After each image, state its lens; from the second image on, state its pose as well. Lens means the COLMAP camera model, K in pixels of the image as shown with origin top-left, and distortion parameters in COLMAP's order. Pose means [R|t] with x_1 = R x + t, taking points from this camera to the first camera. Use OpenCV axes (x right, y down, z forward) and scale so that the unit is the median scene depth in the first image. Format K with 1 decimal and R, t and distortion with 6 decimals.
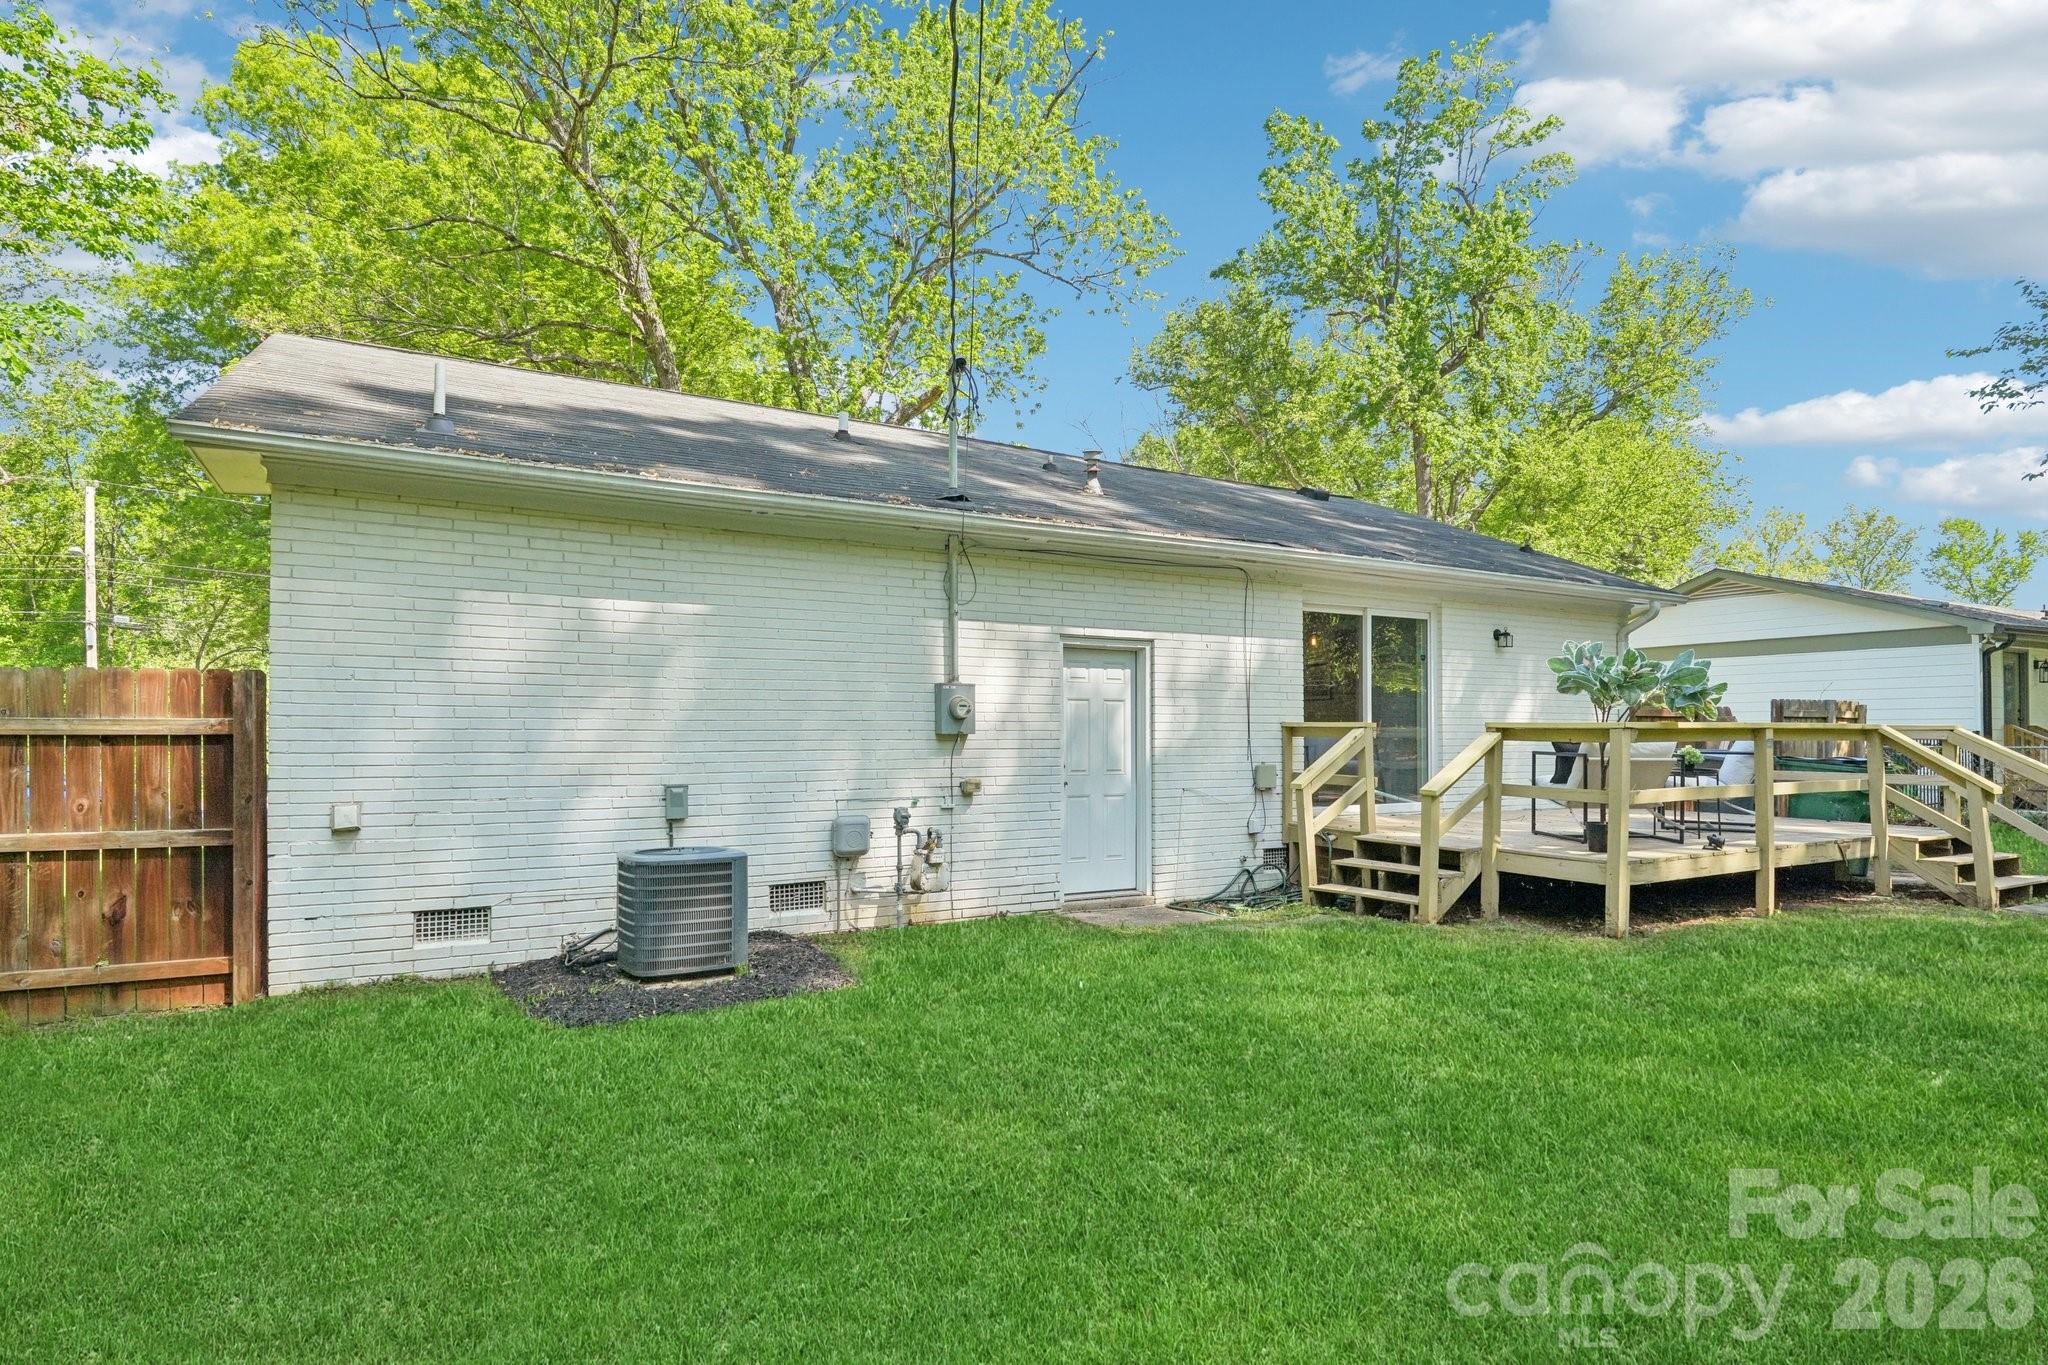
lens RADIAL K [[1091.4, 0, 1024.0], [0, 1091.4, 682.5], [0, 0, 1]] dist [-0.000180, 0.002627]
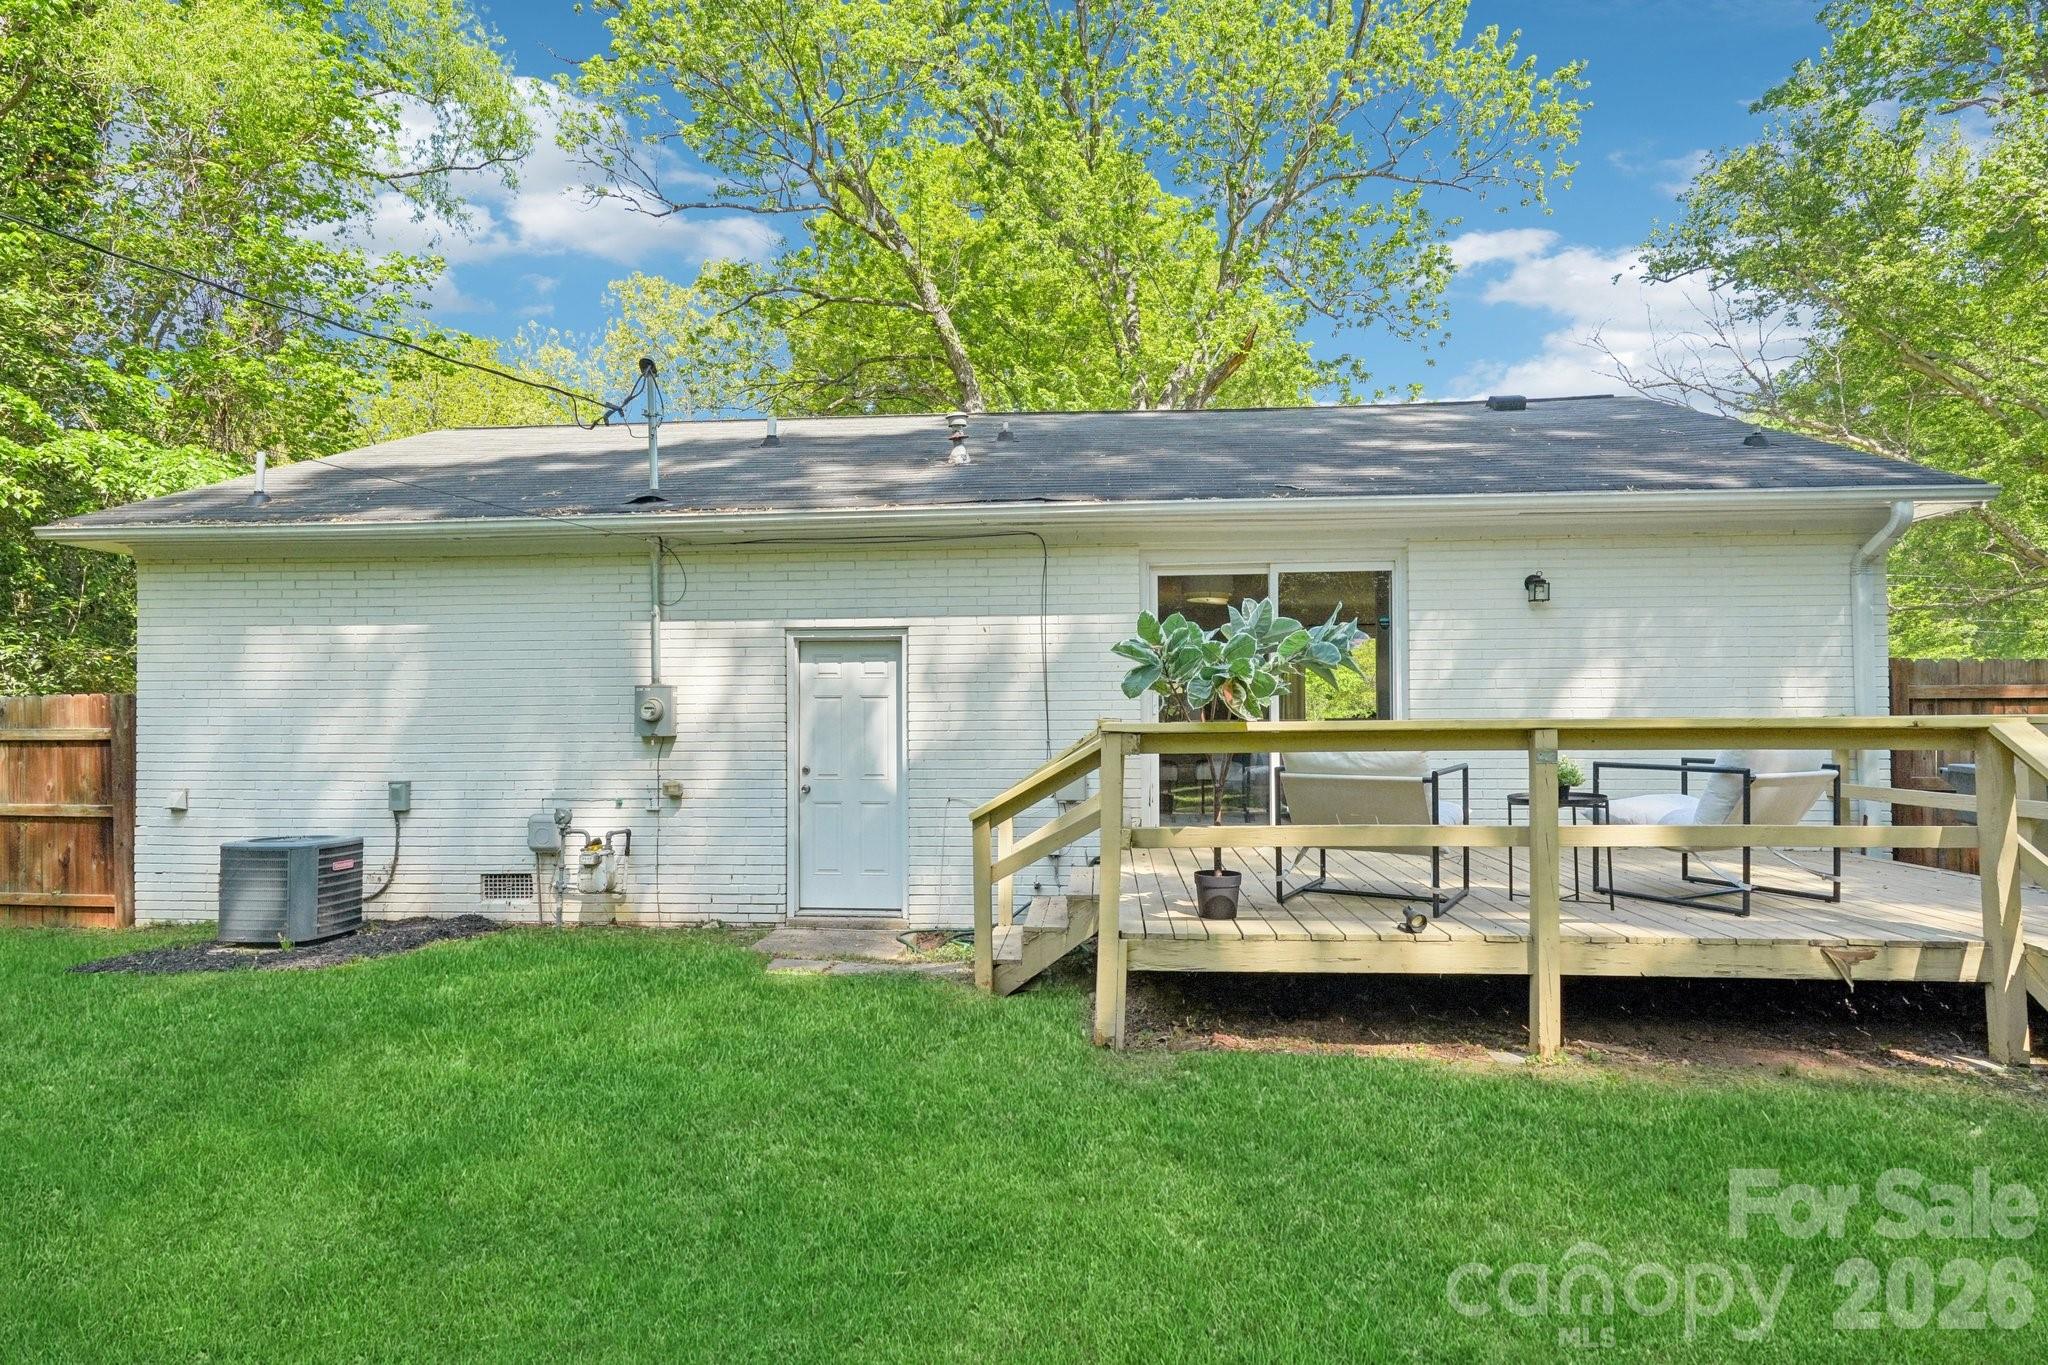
lens RADIAL K [[1091.4, 0, 1024.0], [0, 1091.4, 682.5], [0, 0, 1]] dist [-0.000180, 0.002627]
pose [[0.816211, -0.026208, -0.577159, 0.801529], [0.033664, 0.999431, 0.002225, 0.007430], [0.576772, -0.021245, 0.816629, 0.390332]]
